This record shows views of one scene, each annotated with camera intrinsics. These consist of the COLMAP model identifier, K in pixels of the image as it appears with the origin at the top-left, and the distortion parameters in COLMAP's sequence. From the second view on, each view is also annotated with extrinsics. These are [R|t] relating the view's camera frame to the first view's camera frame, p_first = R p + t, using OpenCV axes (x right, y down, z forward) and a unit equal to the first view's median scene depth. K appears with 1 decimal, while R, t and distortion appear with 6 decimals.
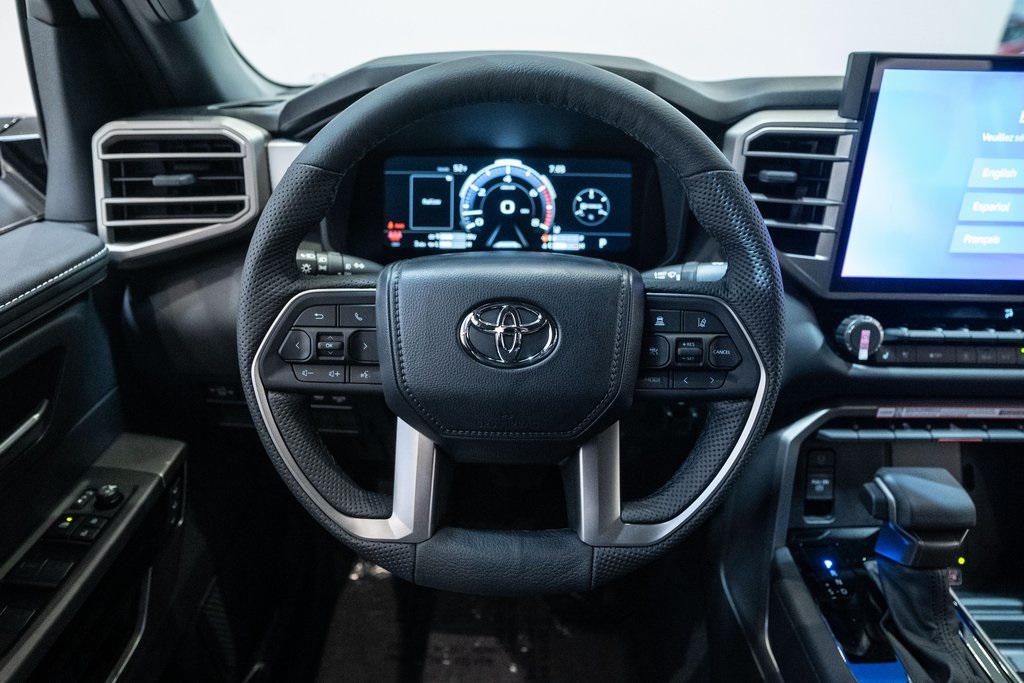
lens RADIAL K [[570.4, 0, 496.0], [0, 570.4, 343.9], [0, 0, 1]] dist [-0.031573, 0.001325]
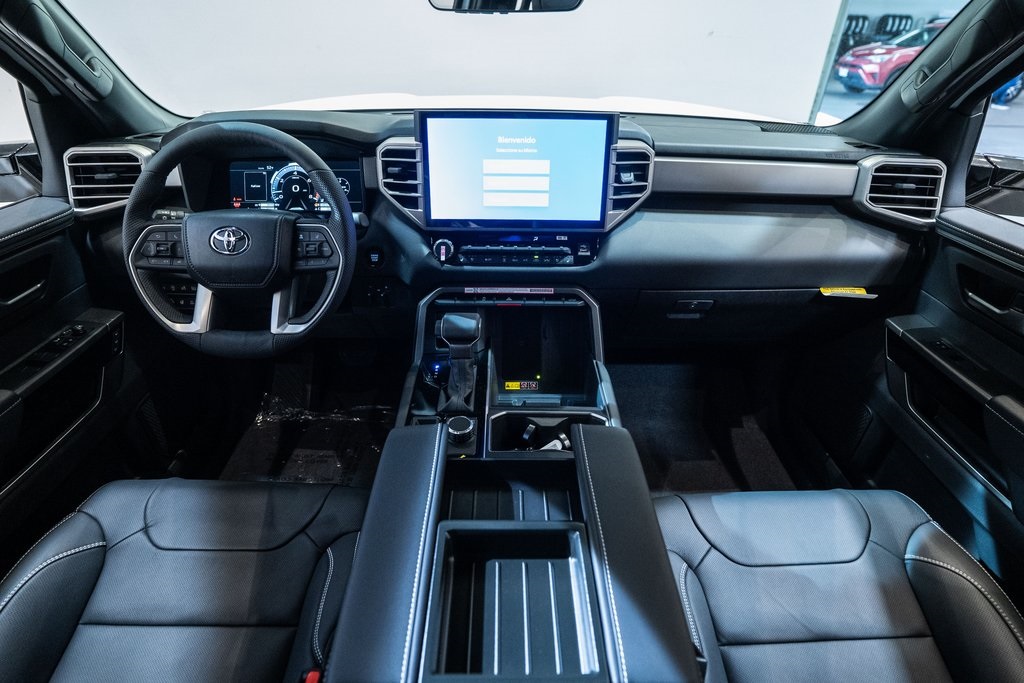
lens RADIAL K [[544.5, 0, 512.0], [0, 544.5, 341.5], [0, 0, 1]] dist [0.000481, 0.001971]
pose [[0.999367, -0.005224, -0.035188, 0.970281], [0.006317, 0.999499, 0.031020, 0.257691], [0.035008, -0.031222, 0.998899, -0.947821]]
